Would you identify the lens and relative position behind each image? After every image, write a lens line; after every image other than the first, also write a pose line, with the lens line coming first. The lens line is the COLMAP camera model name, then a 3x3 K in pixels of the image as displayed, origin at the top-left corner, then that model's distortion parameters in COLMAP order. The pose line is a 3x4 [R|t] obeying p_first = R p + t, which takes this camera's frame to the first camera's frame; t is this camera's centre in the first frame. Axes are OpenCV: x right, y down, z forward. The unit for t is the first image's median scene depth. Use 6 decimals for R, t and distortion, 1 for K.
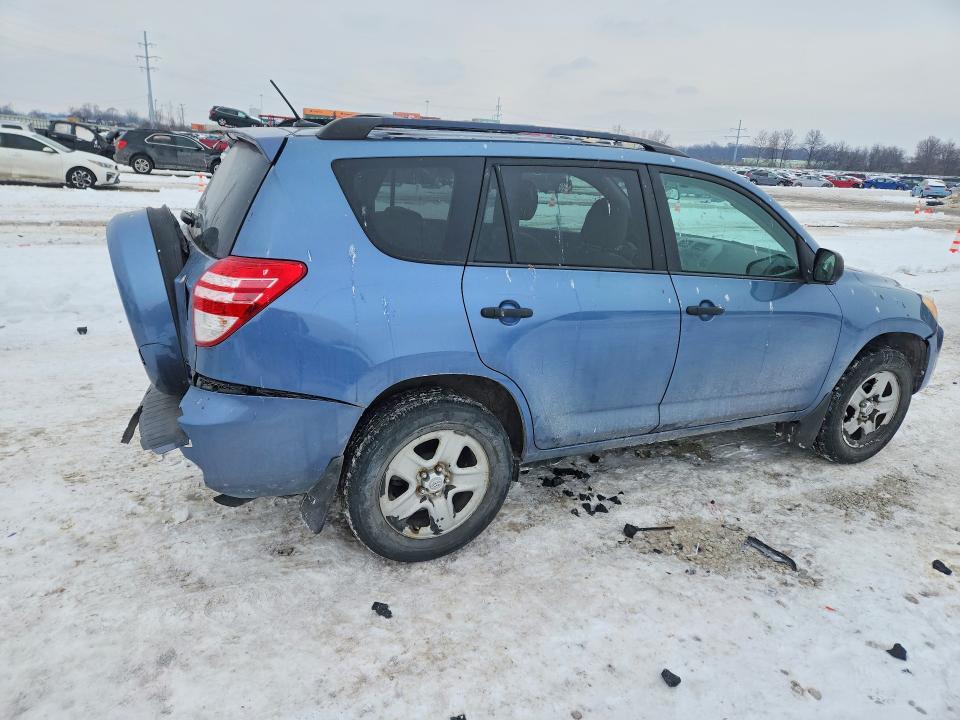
lens RADIAL K [[706.2, 0, 481.3], [0, 706.2, 365.1], [0, 0, 1]] dist [0.005412, -0.018275]
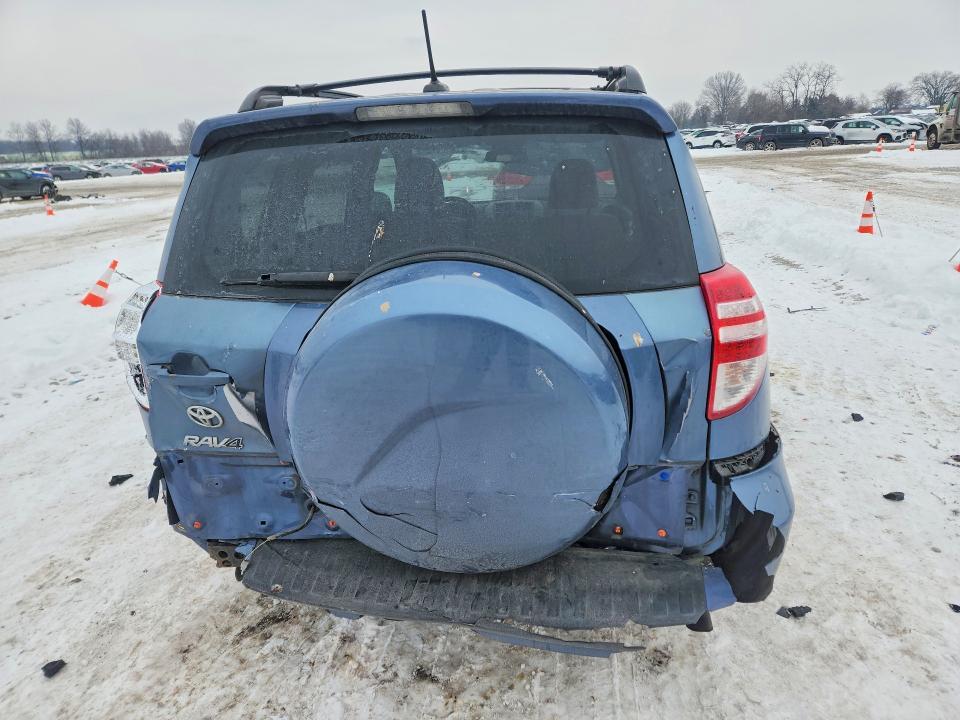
lens RADIAL K [[706.2, 0, 479.6], [0, 706.2, 359.3], [0, 0, 1]] dist [0.005412, -0.018275]
pose [[0.484156, -0.315327, 0.816188, -0.152468], [0.313291, 0.933434, 0.174783, -0.036943], [-0.816971, 0.171082, 0.550716, 0.123087]]
